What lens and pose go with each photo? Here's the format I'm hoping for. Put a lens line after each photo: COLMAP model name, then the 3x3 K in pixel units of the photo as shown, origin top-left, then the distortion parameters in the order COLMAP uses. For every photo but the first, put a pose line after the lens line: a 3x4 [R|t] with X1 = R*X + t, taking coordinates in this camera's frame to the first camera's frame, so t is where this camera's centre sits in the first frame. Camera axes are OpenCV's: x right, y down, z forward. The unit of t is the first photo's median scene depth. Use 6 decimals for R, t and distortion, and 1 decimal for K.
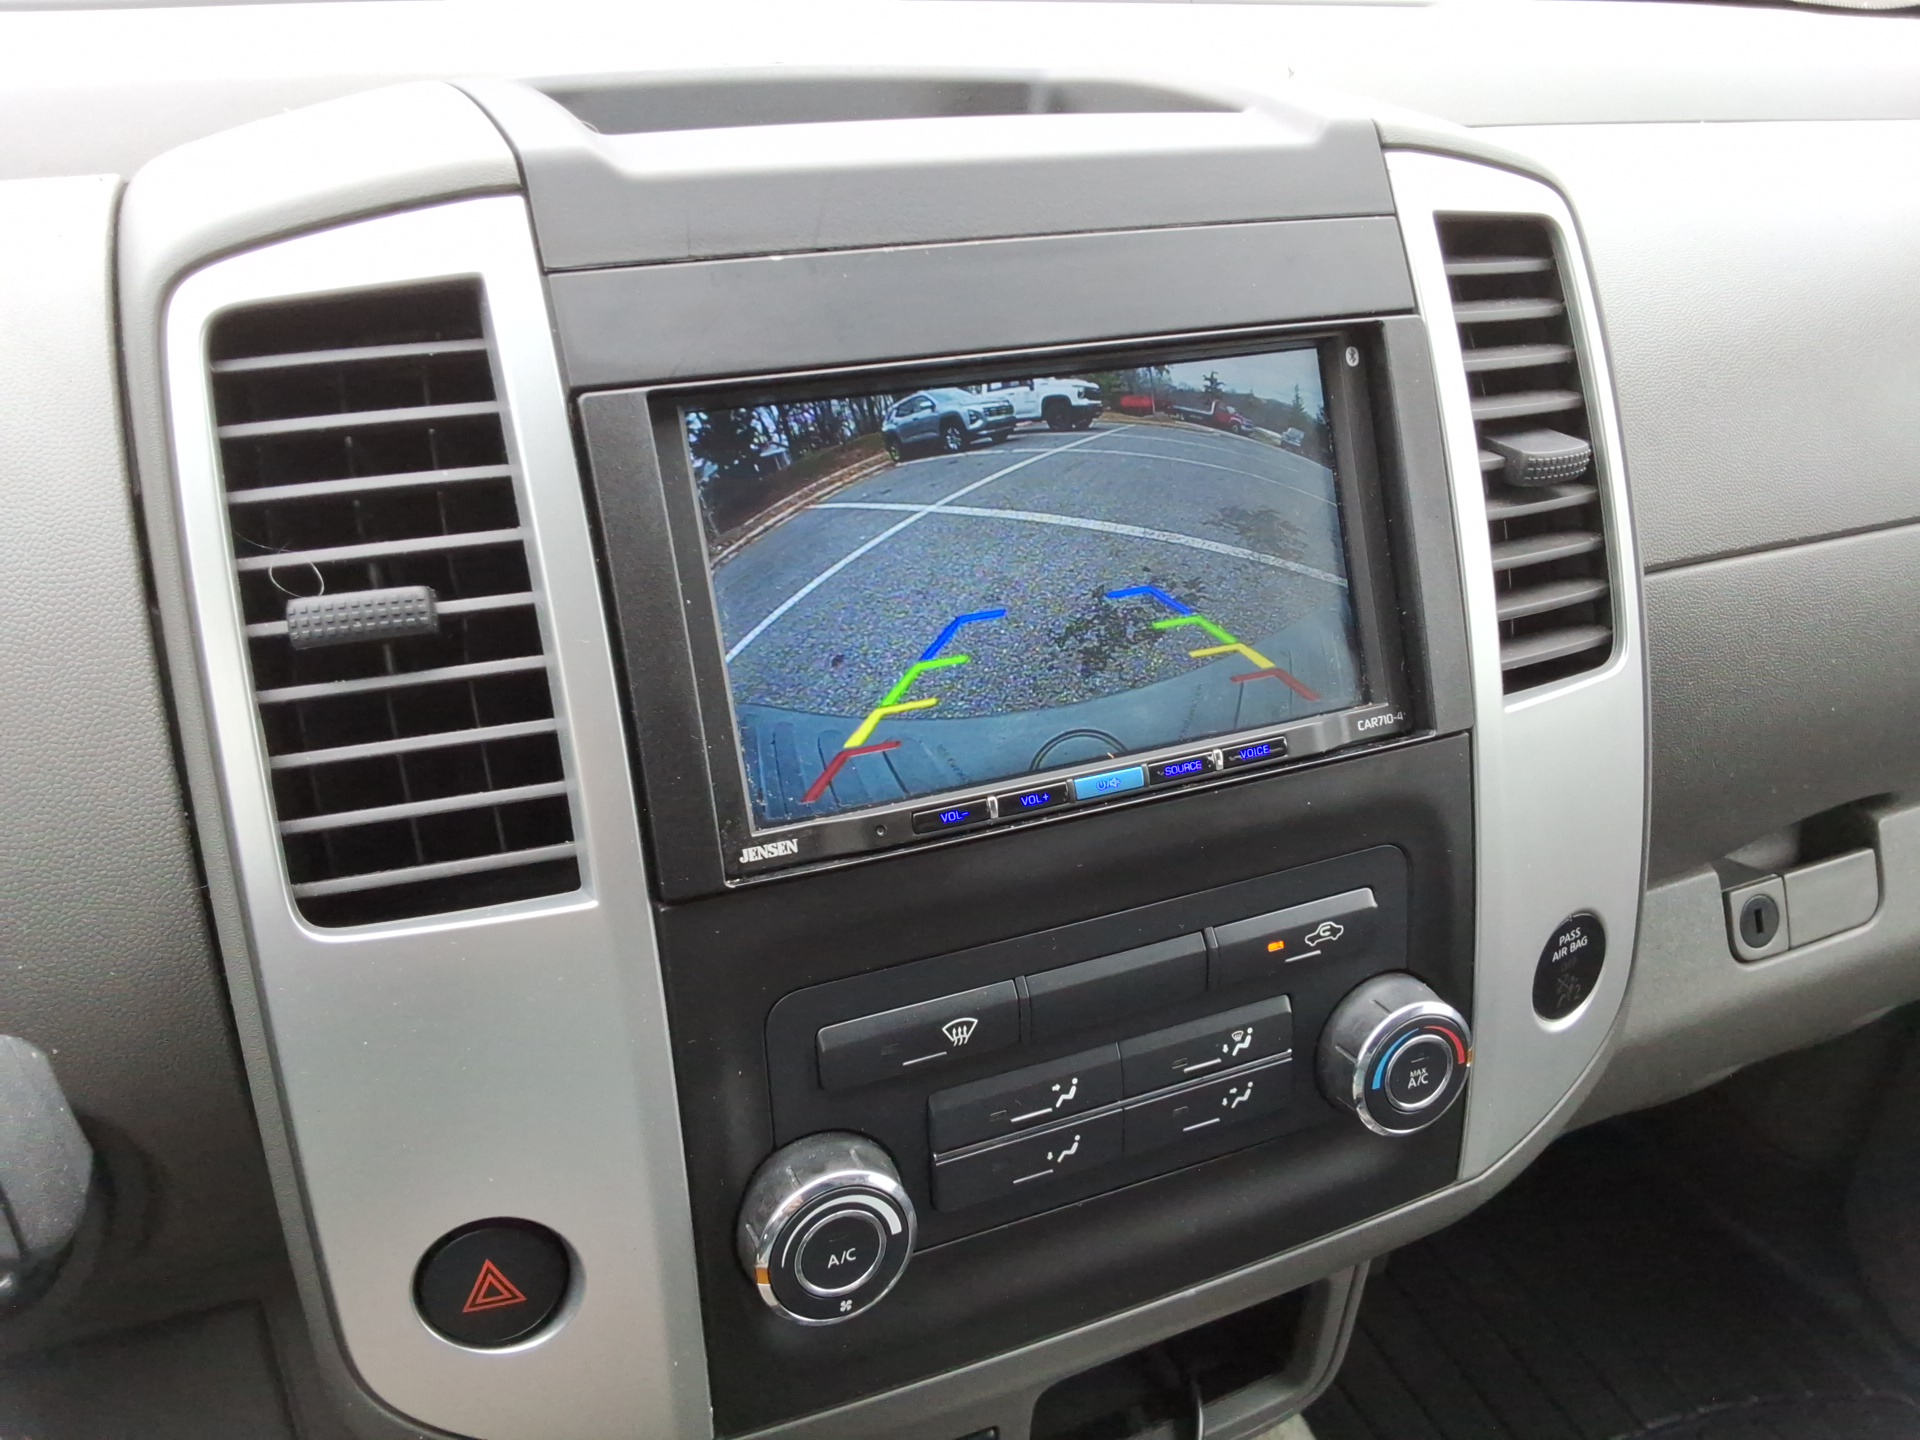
lens RADIAL K [[1534.2, 0, 978.8], [0, 1534.2, 712.2], [0, 0, 1]] dist [0.127907, -0.221139]
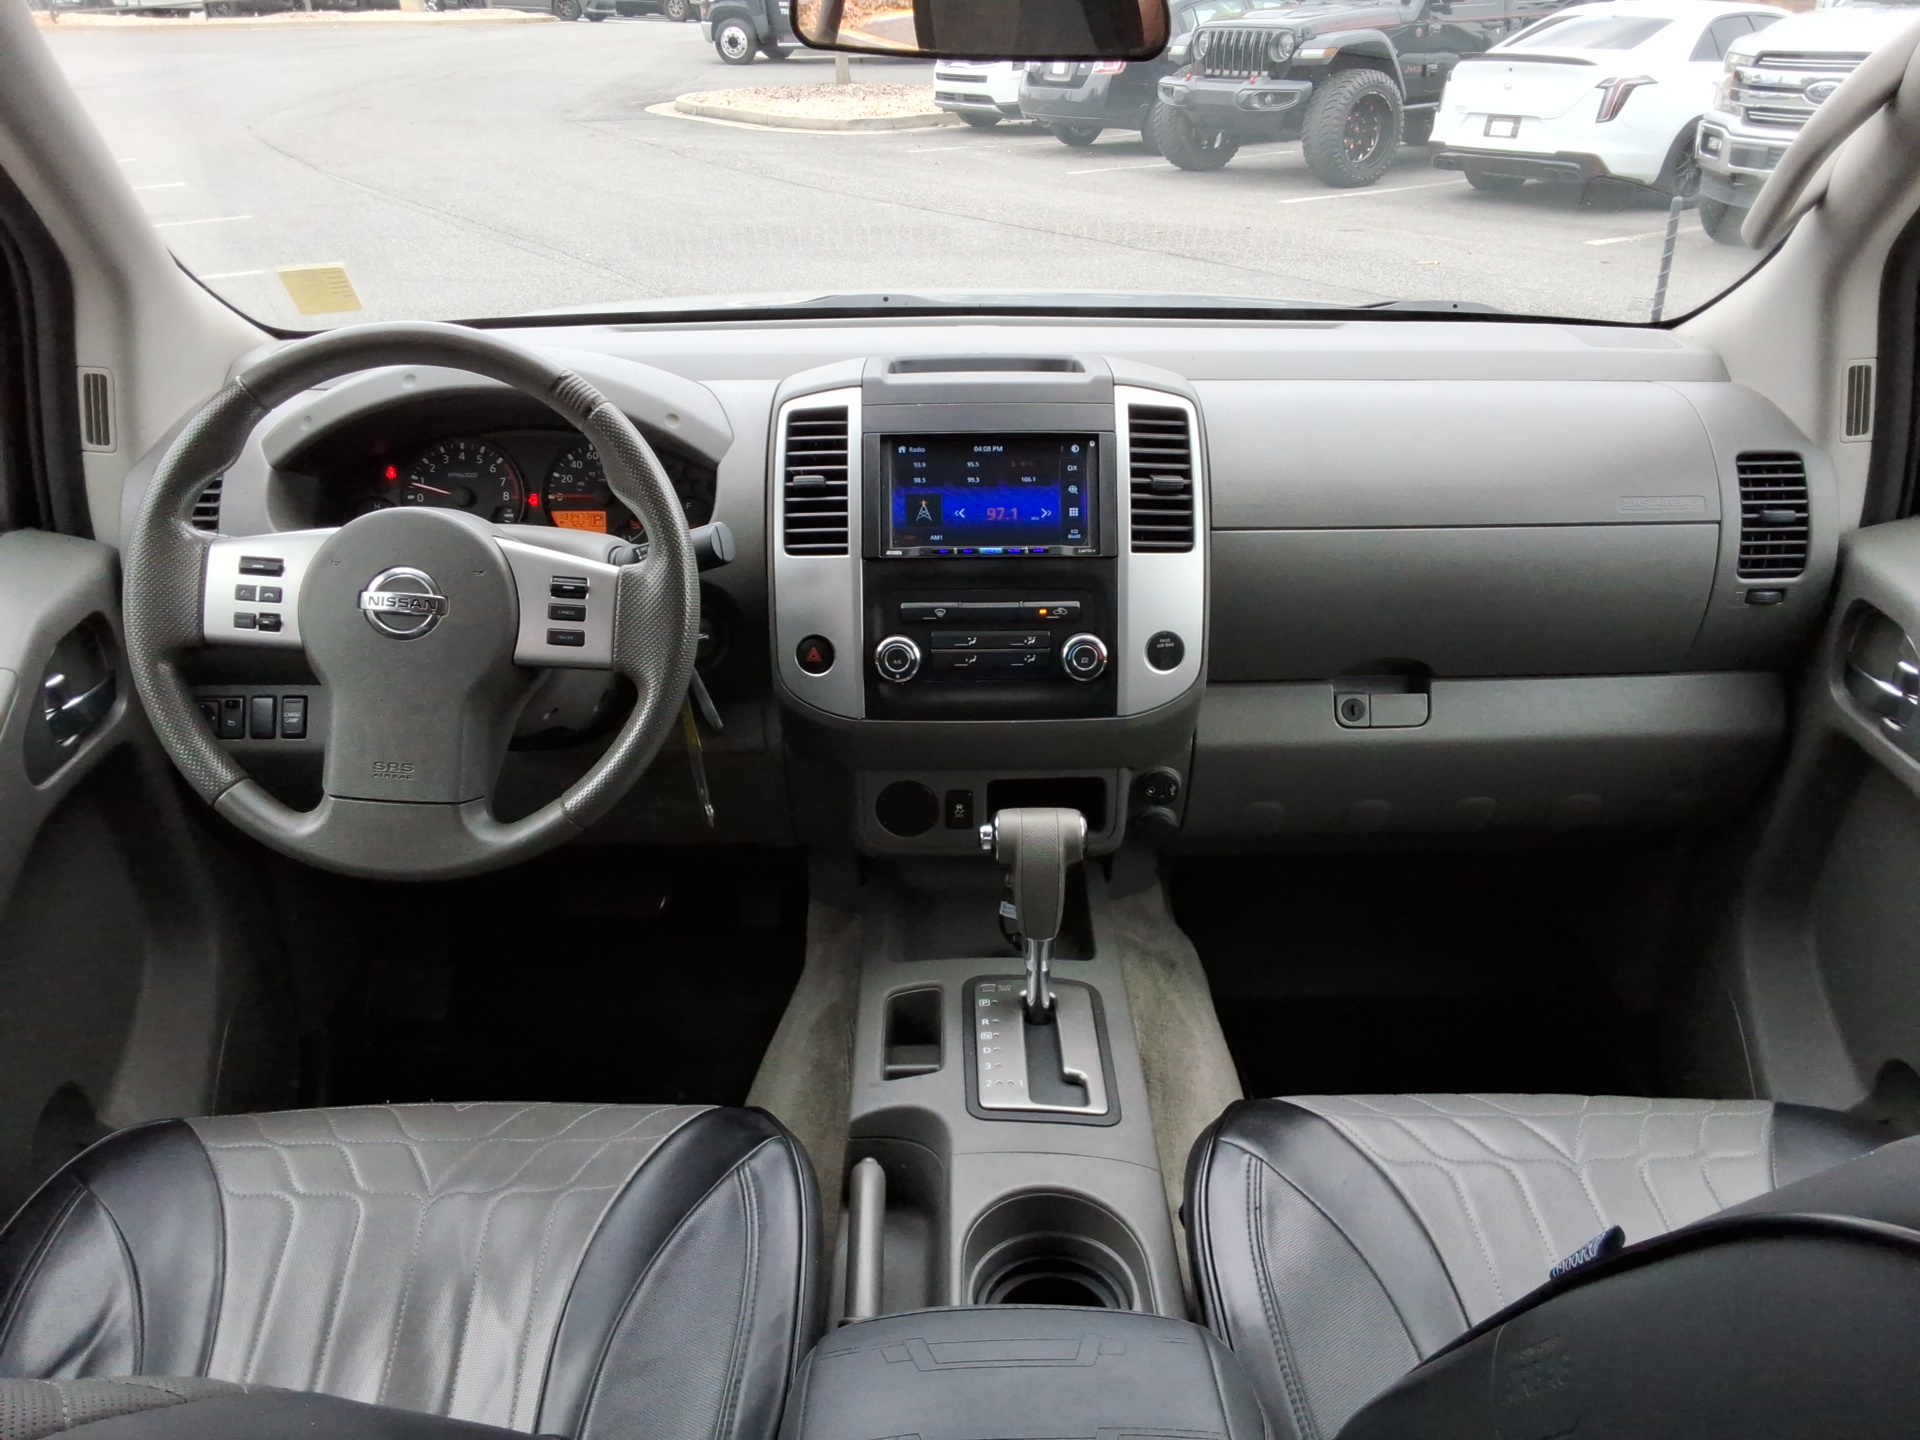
lens RADIAL K [[1547.3, 0, 1005.3], [0, 1547.3, 719.5], [0, 0, 1]] dist [0.126864, -0.214832]
pose [[0.928165, 0.109076, -0.355826, 1.456937], [-0.154717, 0.982642, -0.102355, 0.803312], [0.338485, 0.150054, 0.928930, -2.304998]]
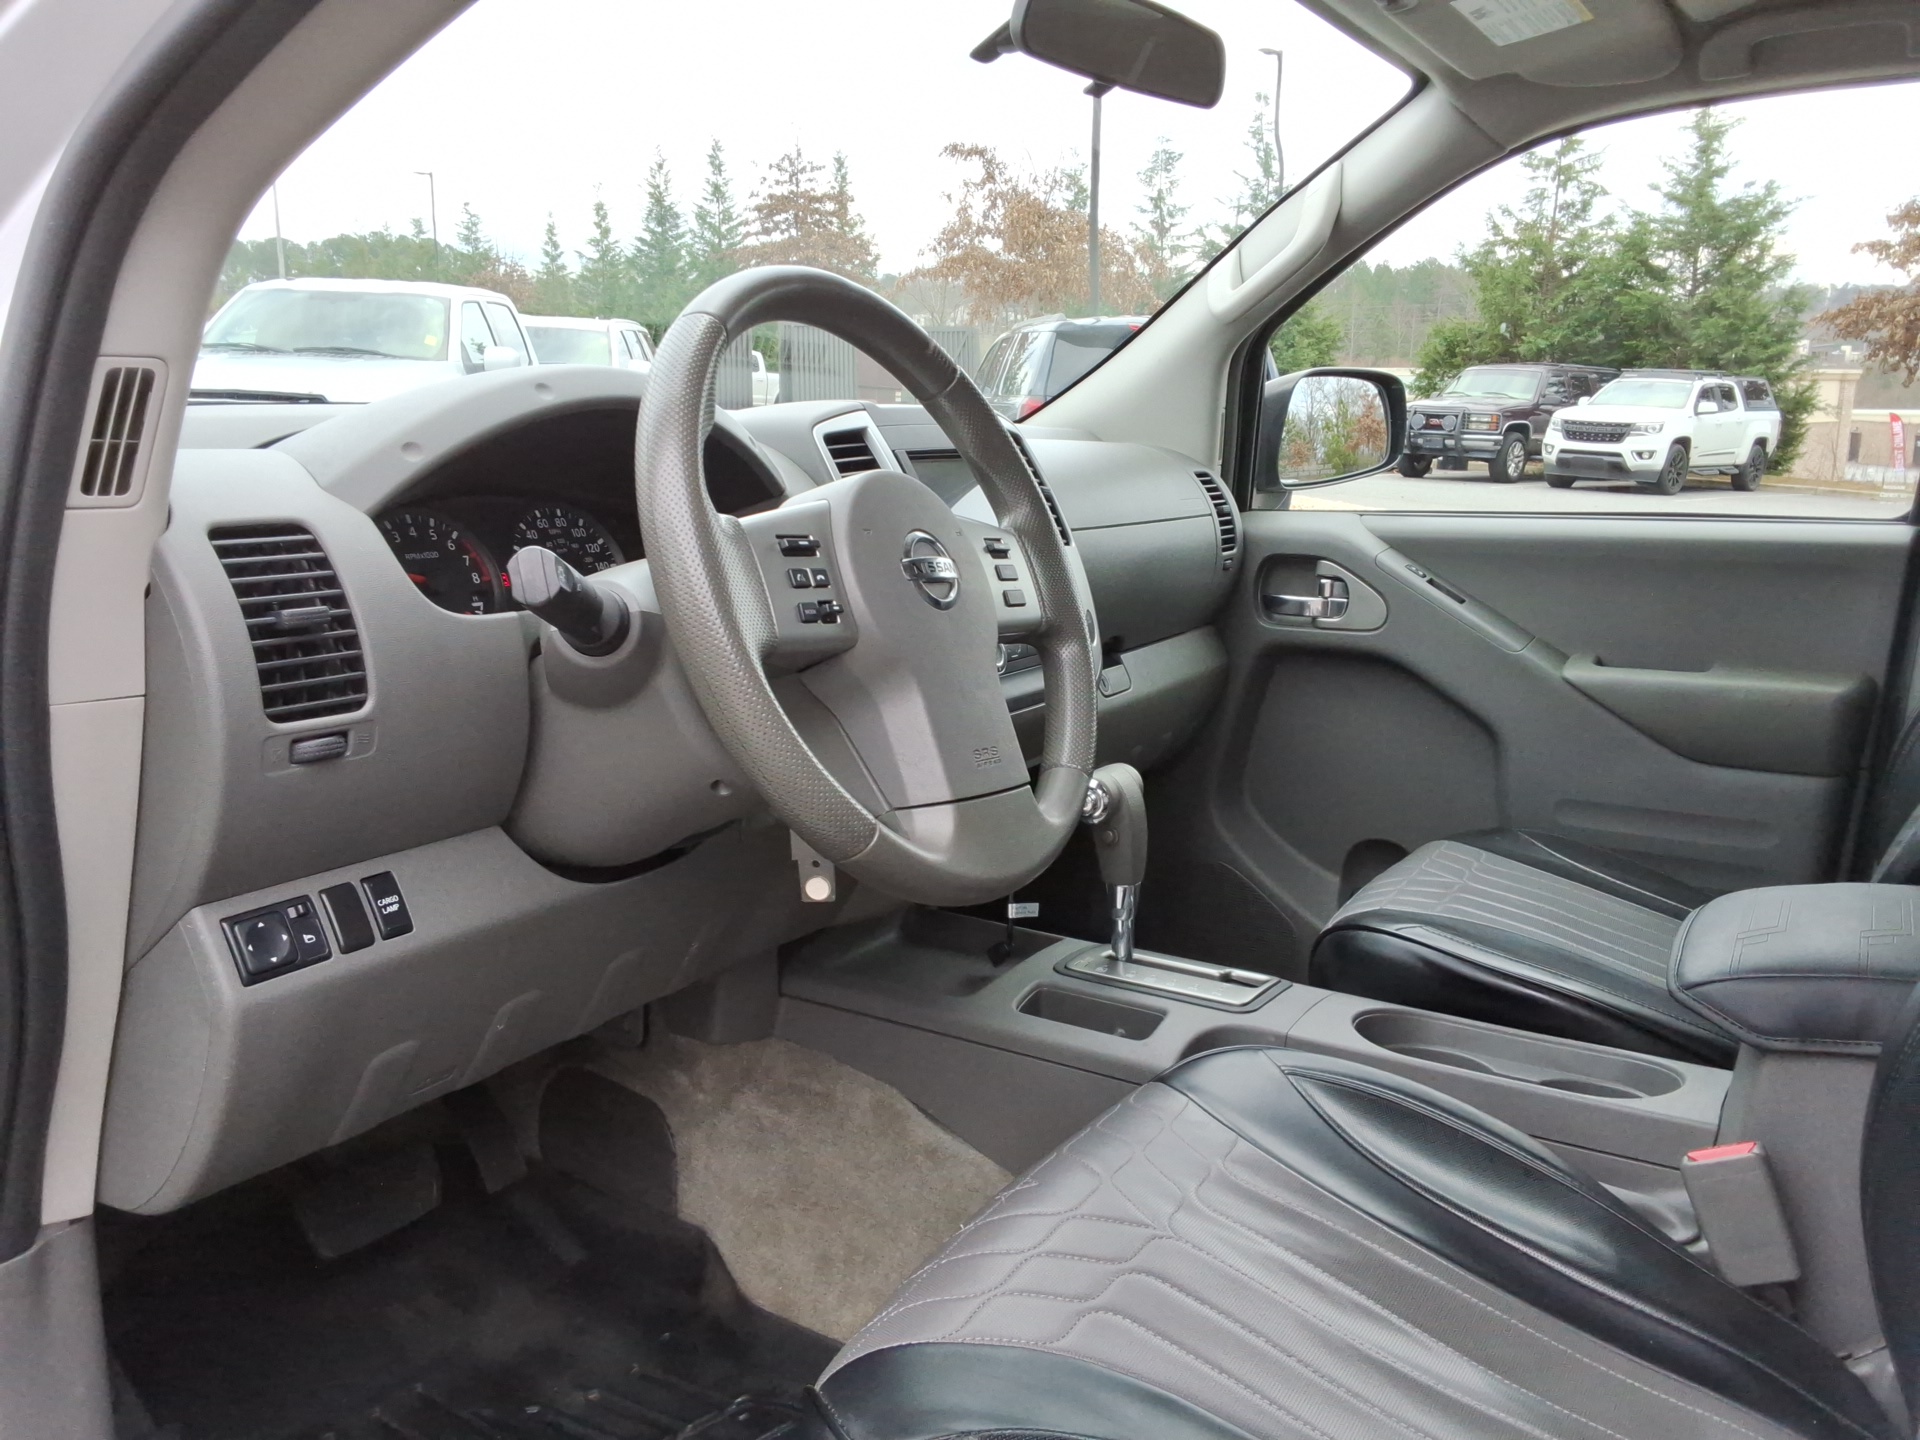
lens RADIAL K [[1529.1, 0, 975.4], [0, 1529.1, 704.6], [0, 0, 1]] dist [0.126084, -0.196756]
pose [[0.802244, -0.140371, 0.580260, -2.267178], [0.326492, 0.916892, -0.229589, 1.270300], [-0.499808, 0.373637, 0.781401, -1.843057]]
